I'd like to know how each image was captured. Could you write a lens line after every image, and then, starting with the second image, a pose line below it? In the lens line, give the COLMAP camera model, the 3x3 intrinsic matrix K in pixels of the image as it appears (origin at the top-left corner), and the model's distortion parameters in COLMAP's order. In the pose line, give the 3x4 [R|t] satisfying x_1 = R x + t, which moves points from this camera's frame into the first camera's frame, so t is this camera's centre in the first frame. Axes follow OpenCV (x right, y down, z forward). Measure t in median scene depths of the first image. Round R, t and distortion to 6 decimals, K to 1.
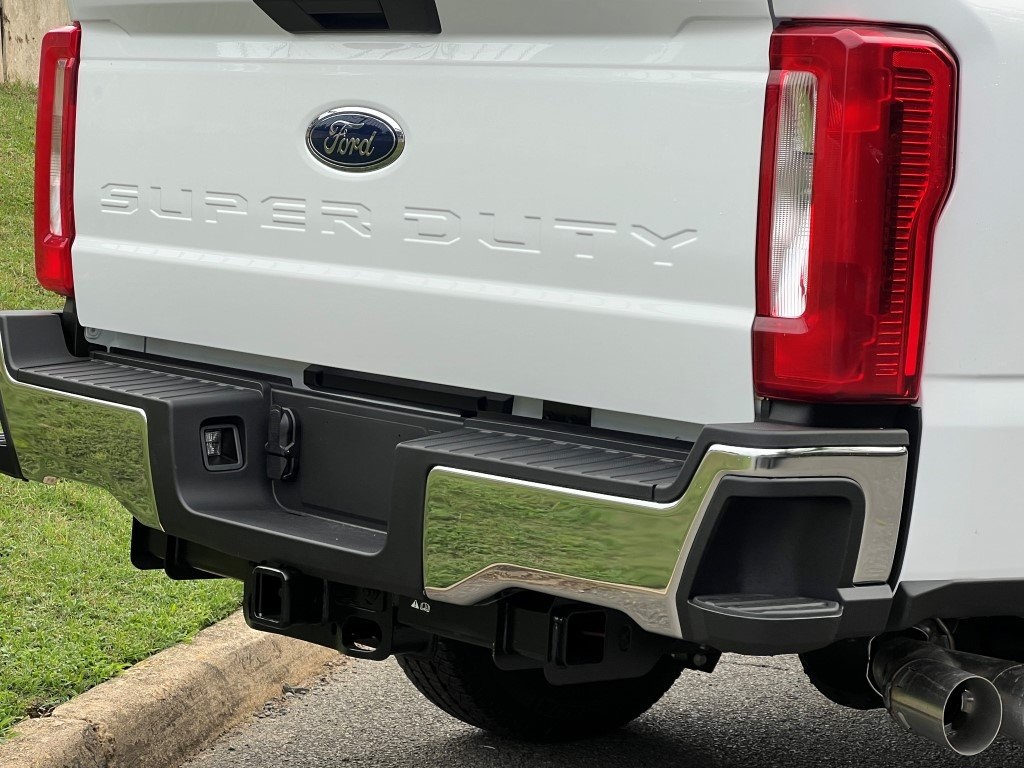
lens RADIAL K [[2723.9, 0, 512.0], [0, 2723.9, 384.0], [0, 0, 1]] dist [0.014049, 0.197592]
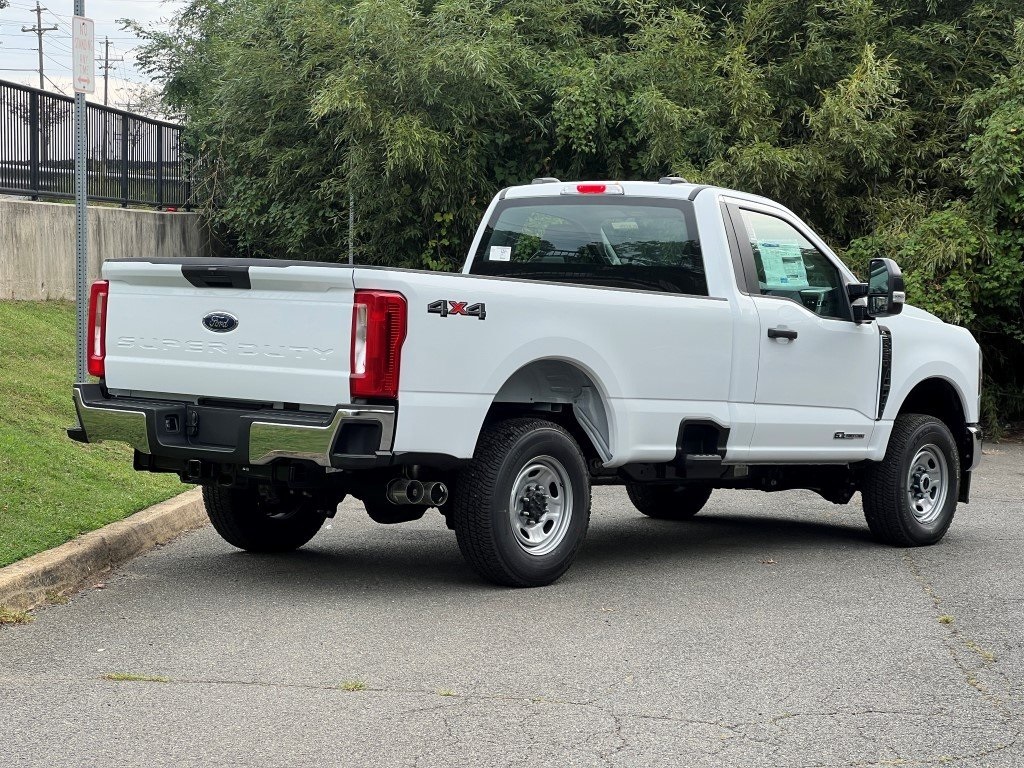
lens RADIAL K [[2306.5, 0, 512.0], [0, 2306.5, 384.0], [0, 0, 1]] dist [0.238421, -0.155971]
pose [[0.986313, -0.007342, 0.164722, -0.188967], [0.016416, 0.998417, -0.053794, 0.147256], [-0.164066, 0.055762, 0.984872, -1.895919]]
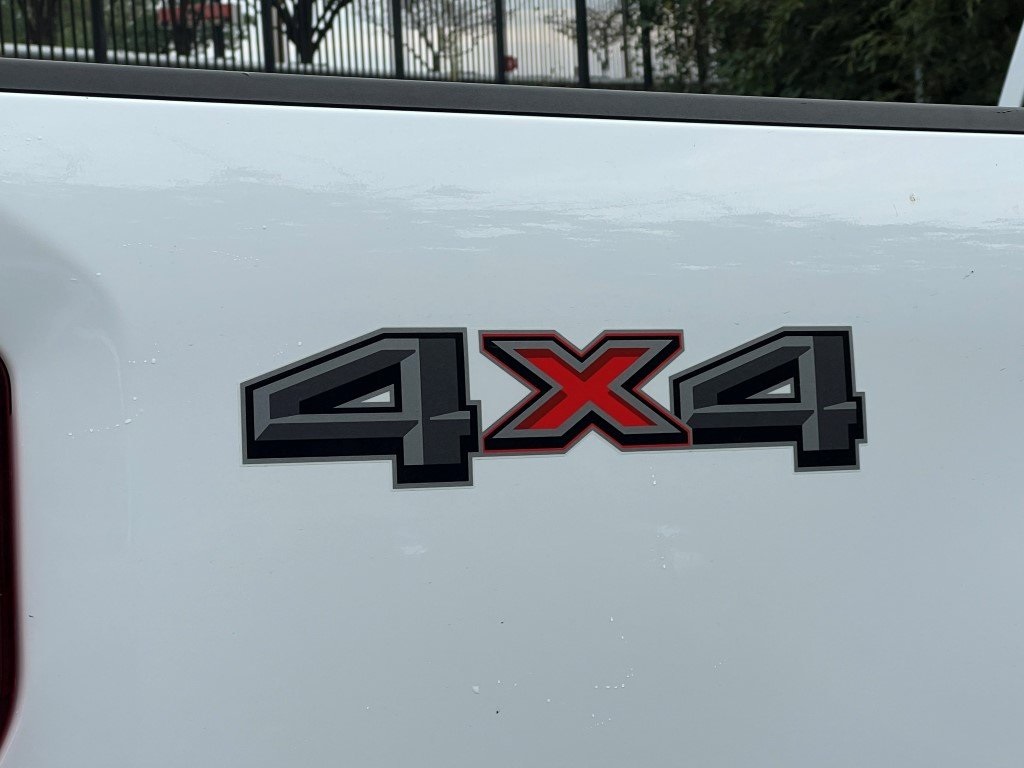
lens RADIAL K [[2712.6, 0, 512.0], [0, 2712.6, 384.0], [0, 0, 1]] dist [0.006129, 0.192471]
pose [[0.993391, -0.057219, -0.099496, 0.259997], [0.052325, 0.997321, -0.051126, -0.091551], [0.102154, 0.045582, 0.993724, 0.632528]]
